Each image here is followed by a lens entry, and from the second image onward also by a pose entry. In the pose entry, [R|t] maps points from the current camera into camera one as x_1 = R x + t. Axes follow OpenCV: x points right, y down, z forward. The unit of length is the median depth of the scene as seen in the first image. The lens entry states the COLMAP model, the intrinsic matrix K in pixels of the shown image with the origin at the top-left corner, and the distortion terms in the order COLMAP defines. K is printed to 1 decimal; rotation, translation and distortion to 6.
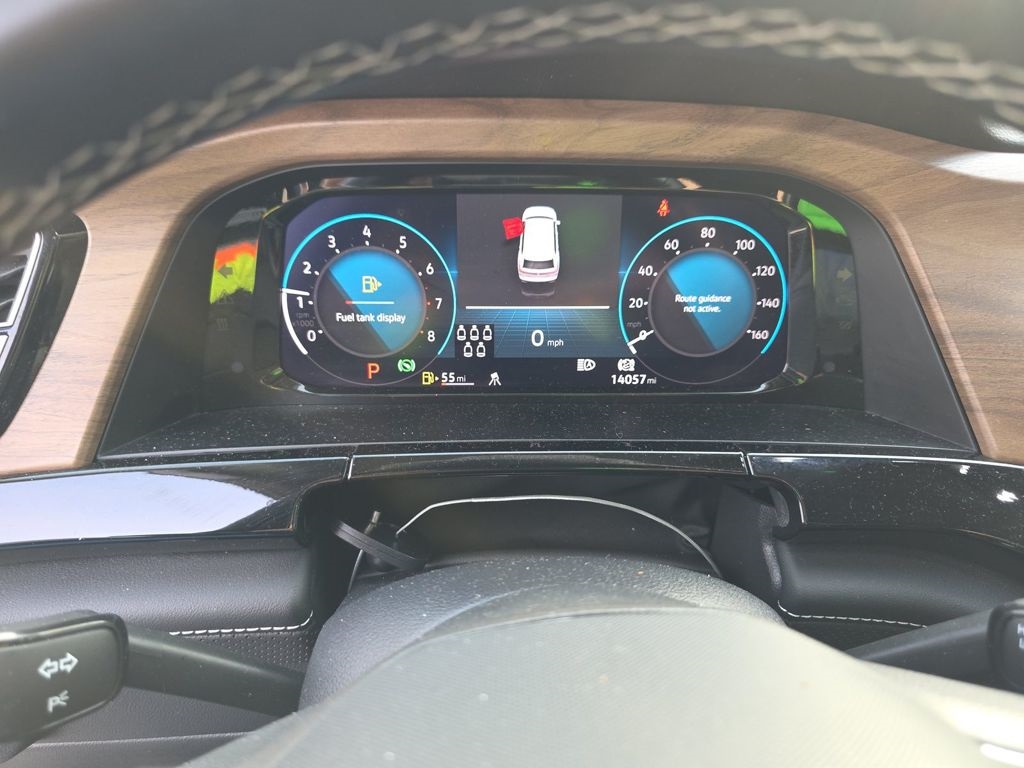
lens RADIAL K [[690.1, 0, 512.0], [0, 690.1, 384.0], [0, 0, 1]] dist [0.060439, -0.084988]
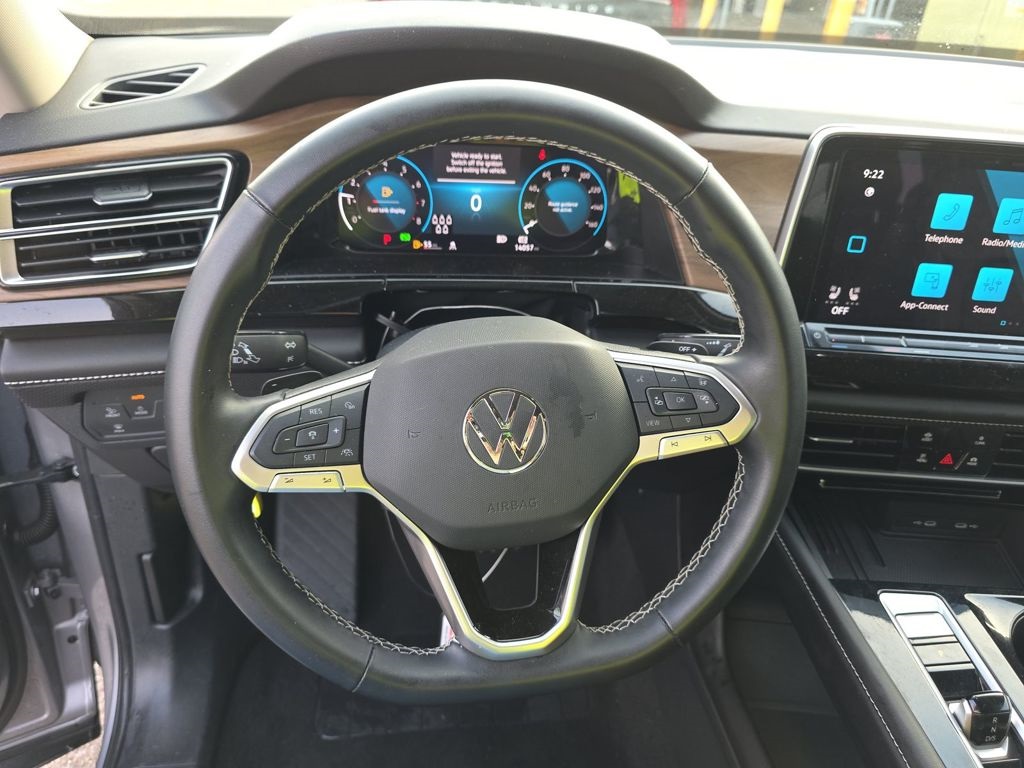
lens RADIAL K [[690.1, 0, 512.0], [0, 690.1, 384.0], [0, 0, 1]] dist [0.060439, -0.084988]
pose [[0.996328, 0.001717, 0.085606, -0.025252], [-0.014445, 0.988840, 0.148280, 0.084813], [-0.084396, -0.148972, 0.985233, -0.936861]]
